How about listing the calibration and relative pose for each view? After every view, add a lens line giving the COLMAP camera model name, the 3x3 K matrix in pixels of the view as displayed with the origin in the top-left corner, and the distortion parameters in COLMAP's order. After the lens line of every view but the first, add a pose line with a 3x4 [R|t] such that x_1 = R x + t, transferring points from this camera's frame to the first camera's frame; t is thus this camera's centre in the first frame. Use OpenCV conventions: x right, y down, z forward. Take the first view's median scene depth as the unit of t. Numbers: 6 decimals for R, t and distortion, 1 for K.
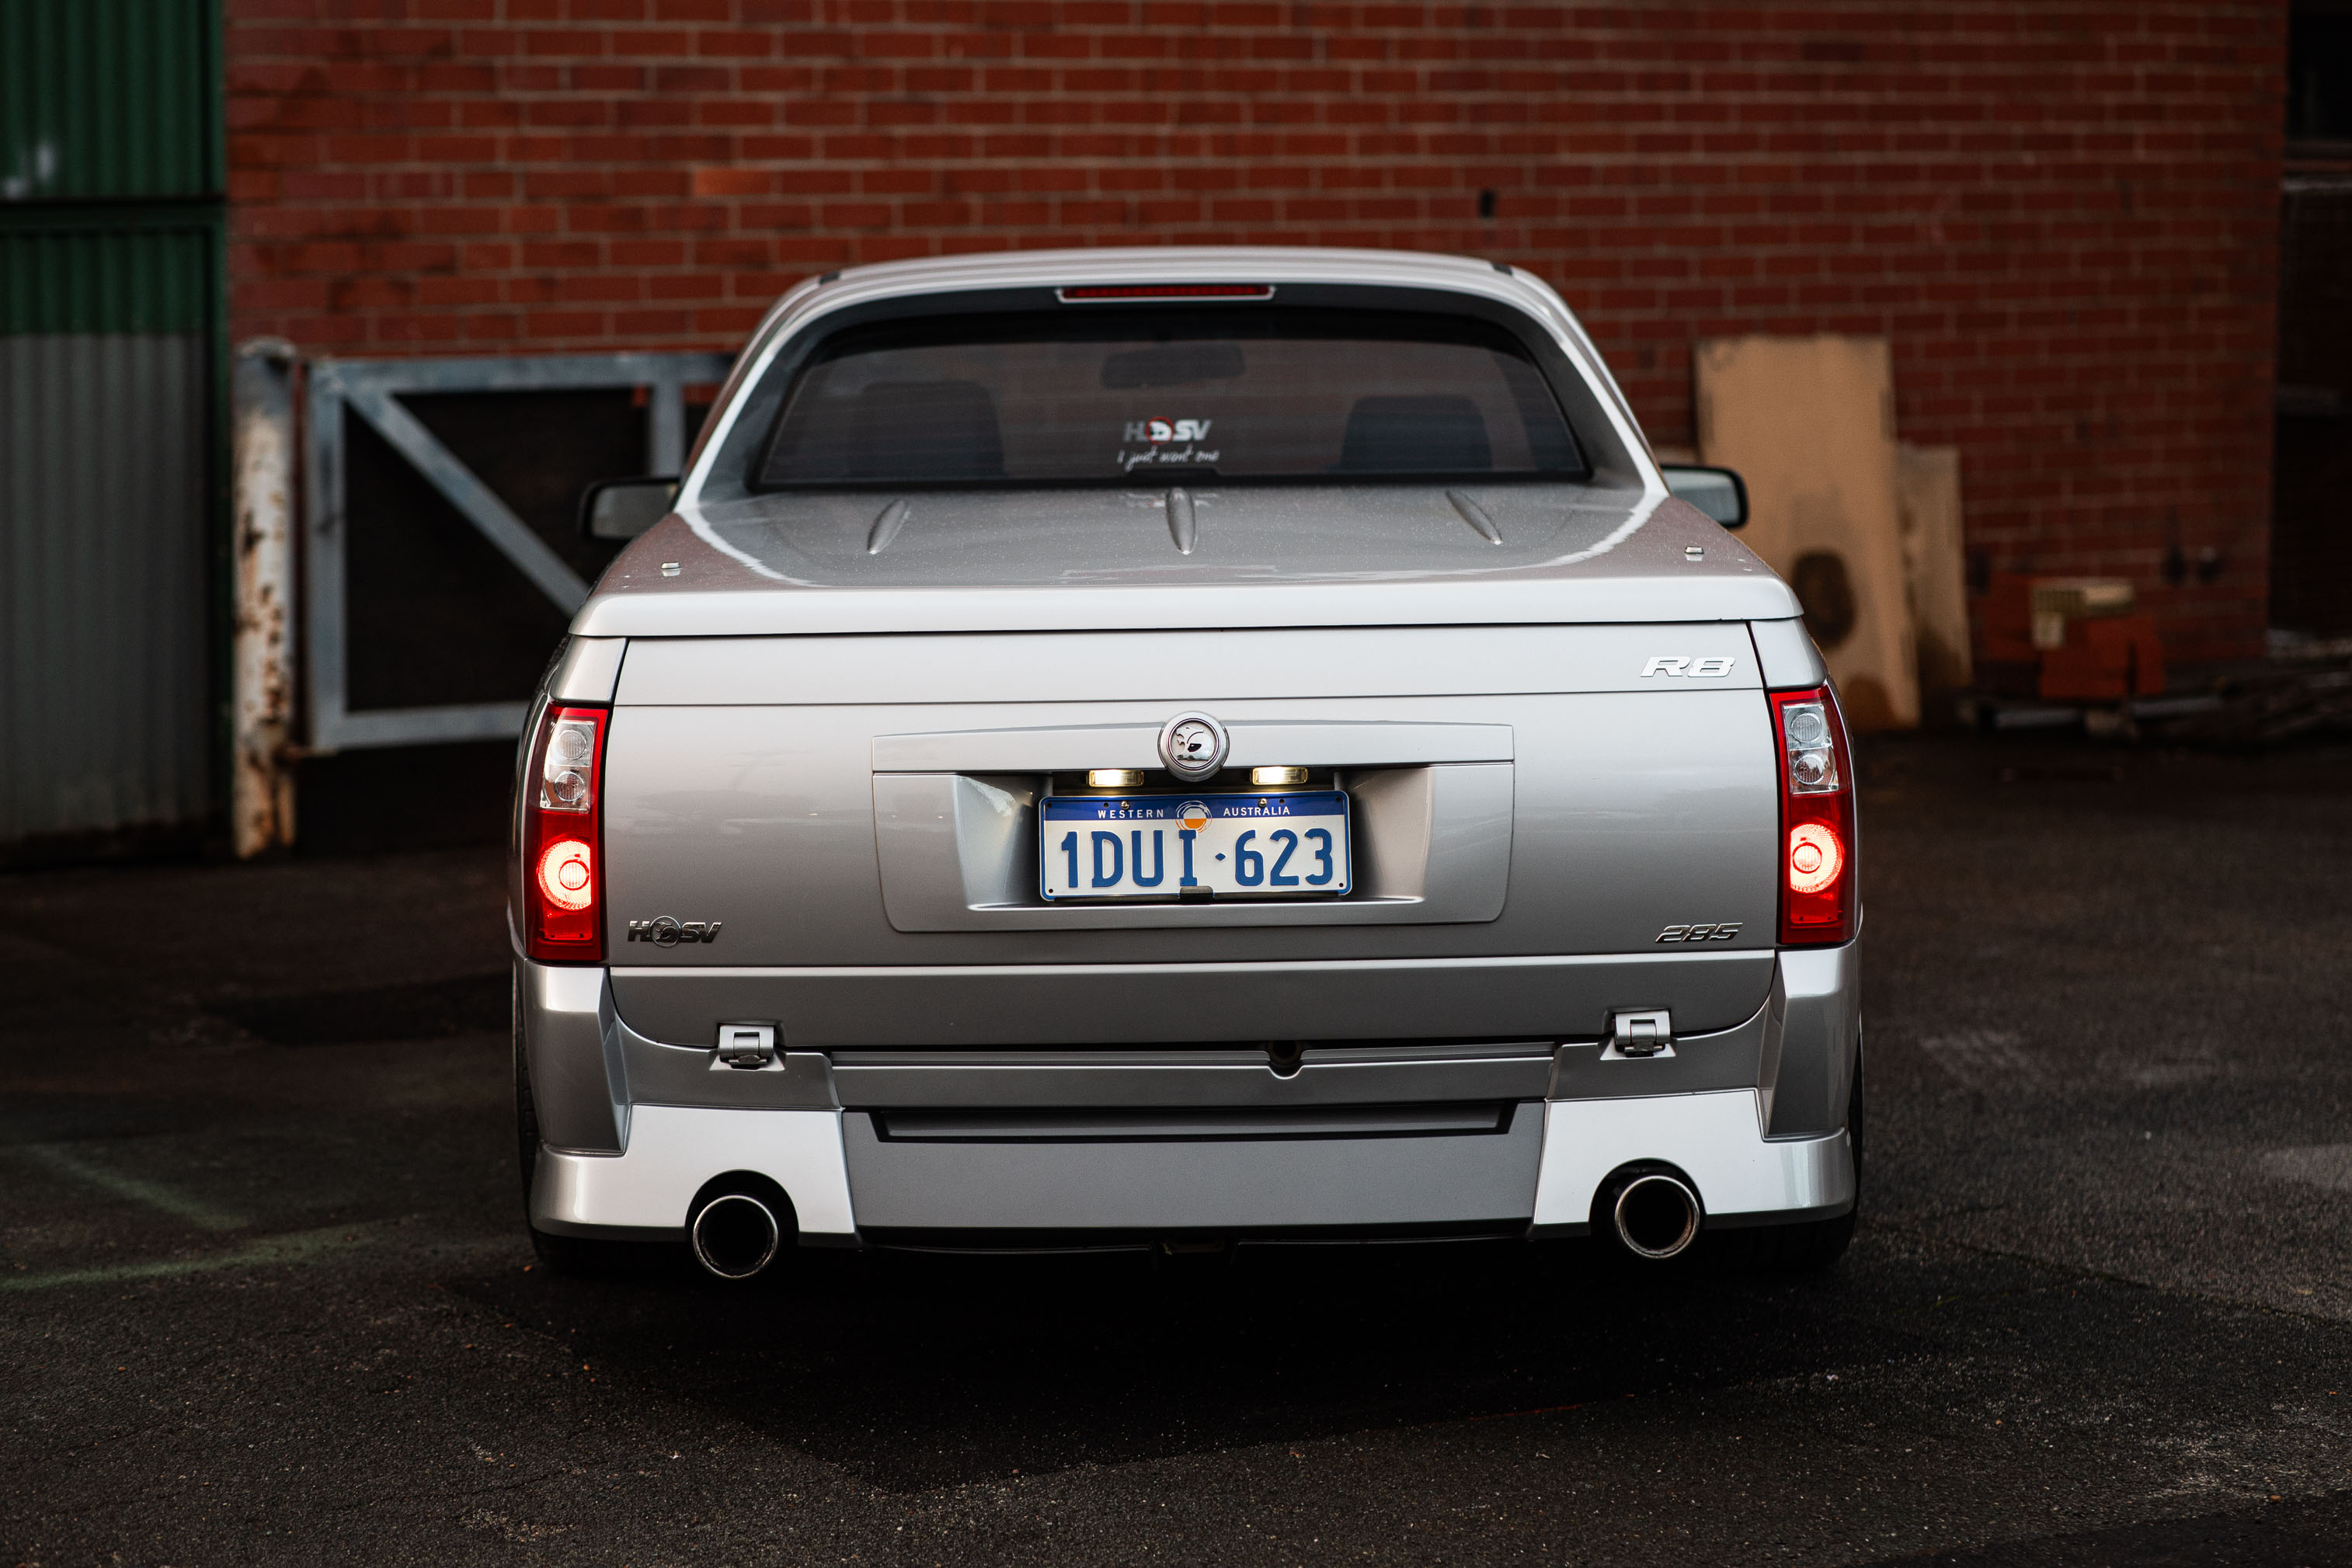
lens RADIAL K [[5648.6, 0, 1181.4], [0, 5648.6, 777.8], [0, 0, 1]] dist [0.021808, -0.080917]
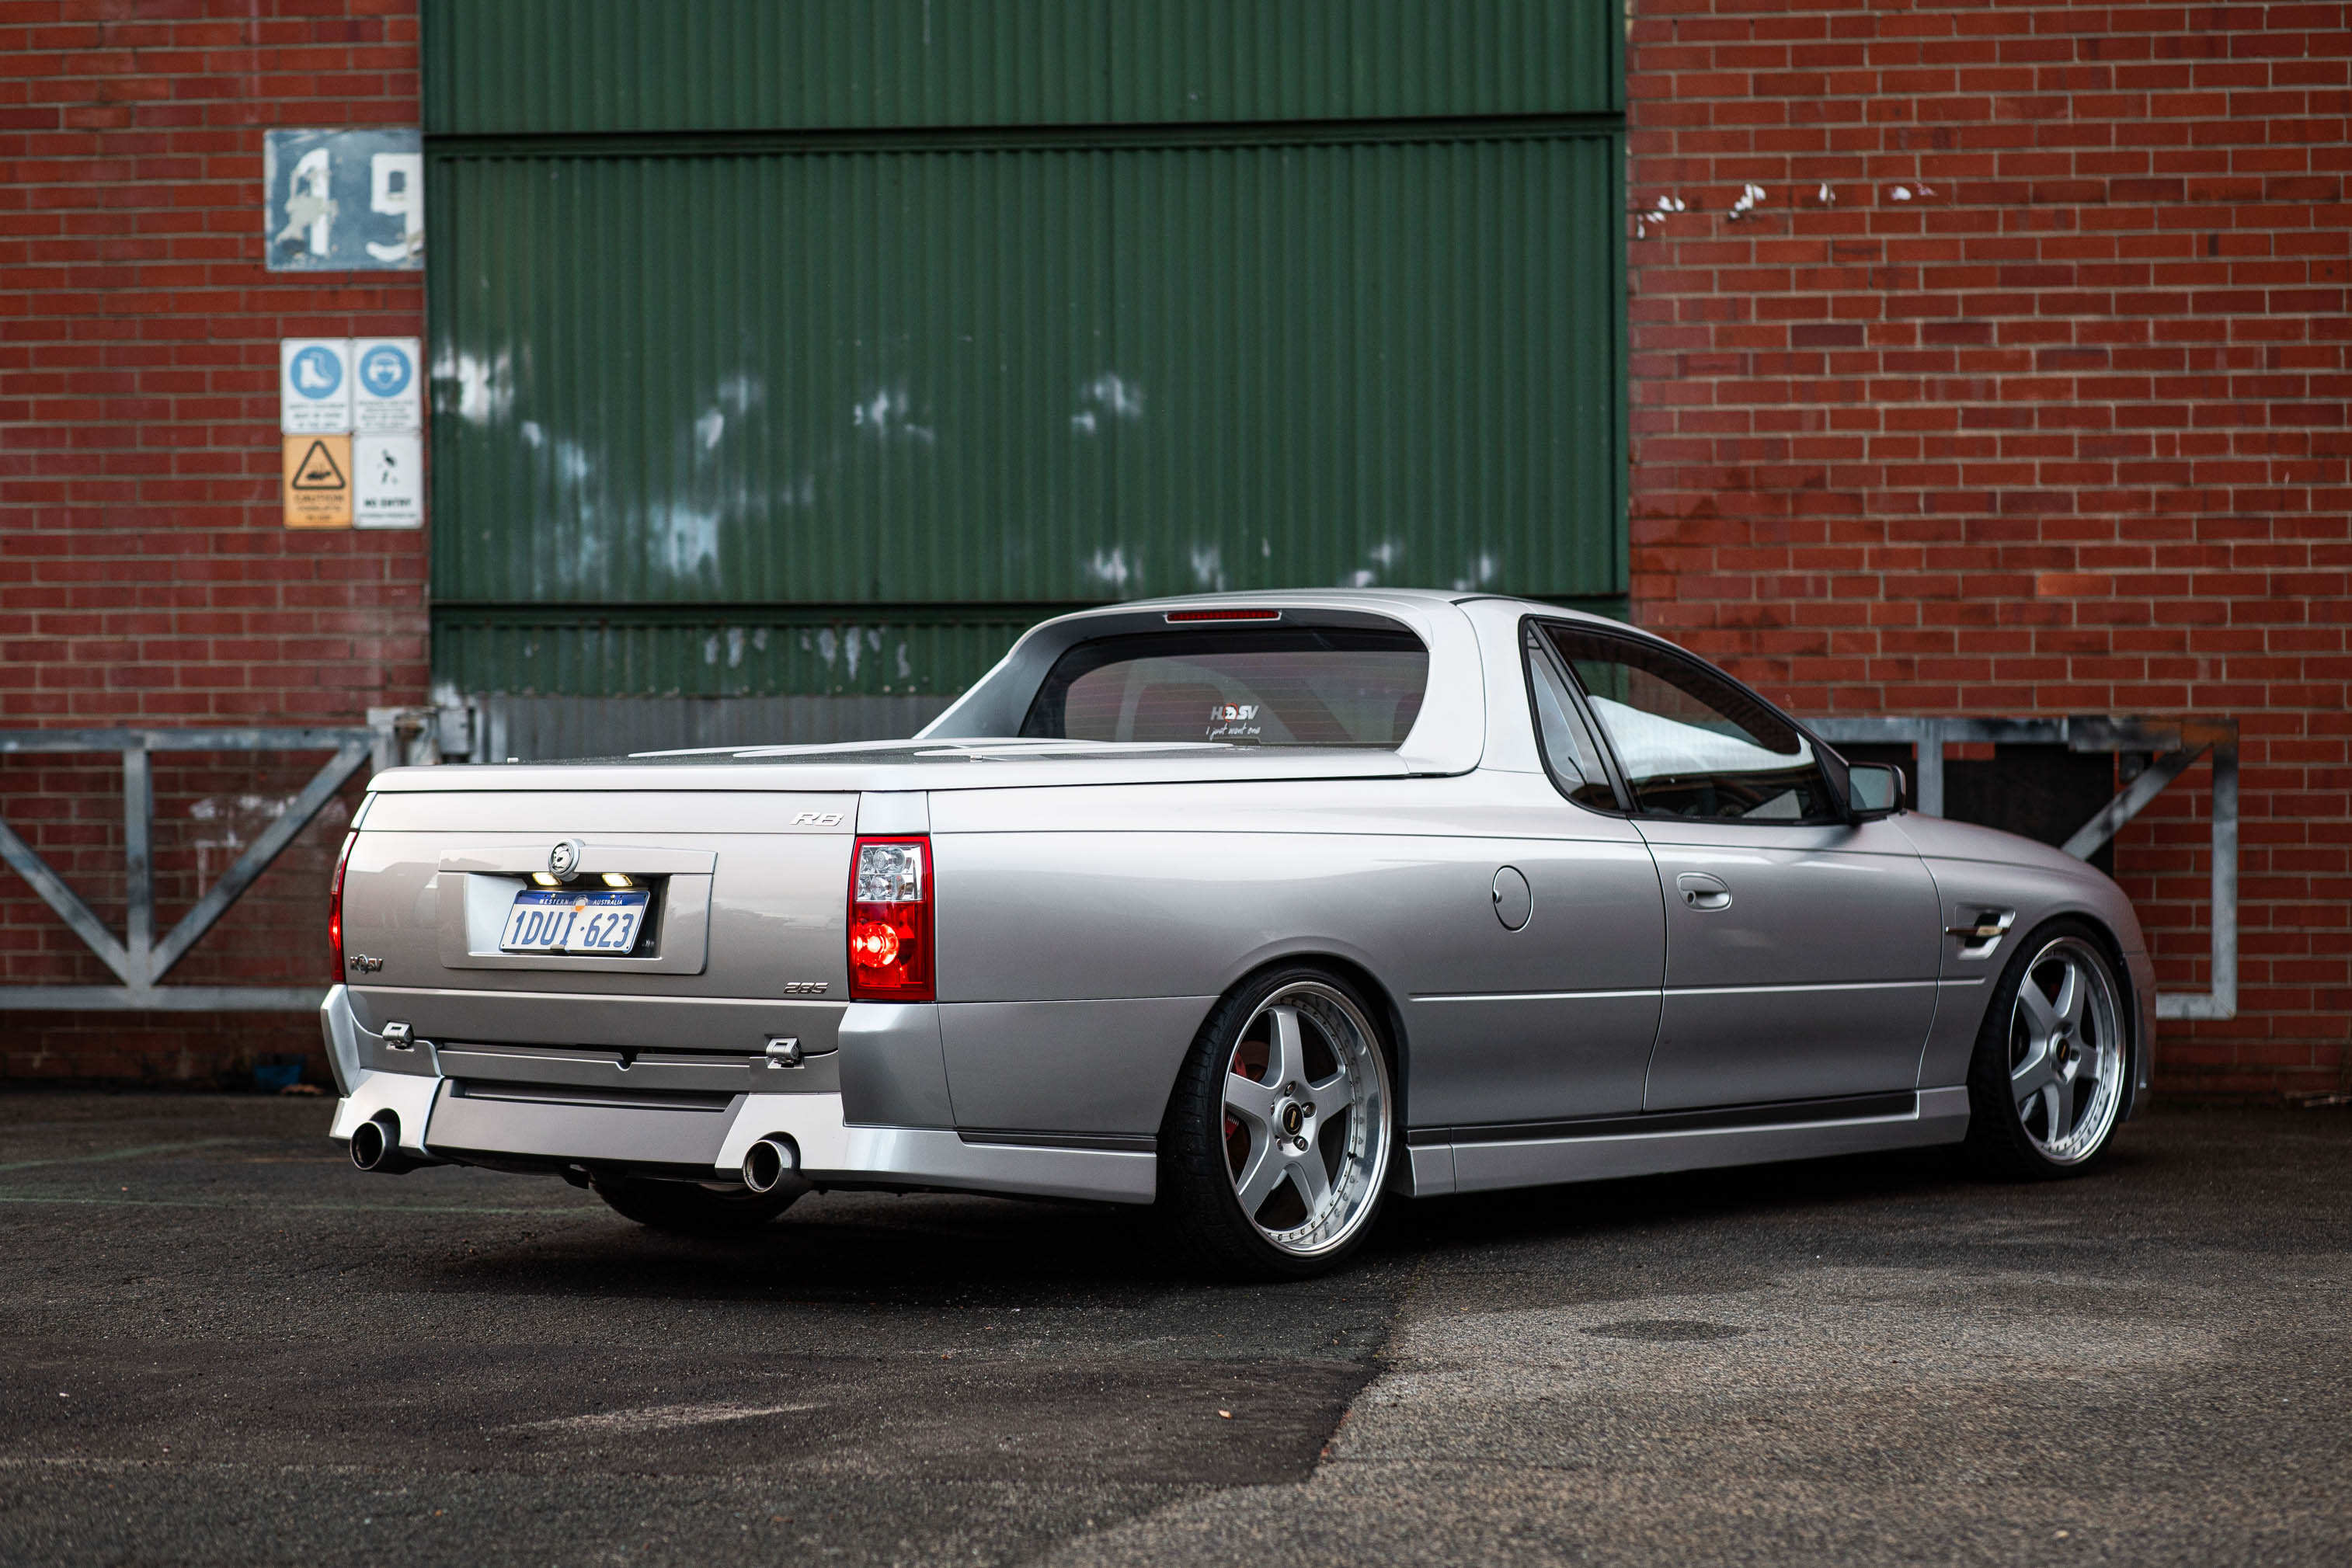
lens RADIAL K [[5803.0, 0, 1274.6], [0, 5803.0, 749.3], [0, 0, 1]] dist [0.116634, -0.452281]
pose [[0.760460, 0.010005, -0.649308, 0.620792], [-0.073069, 0.994850, -0.070248, 0.032688], [0.645261, 0.100865, 0.757274, -0.071692]]
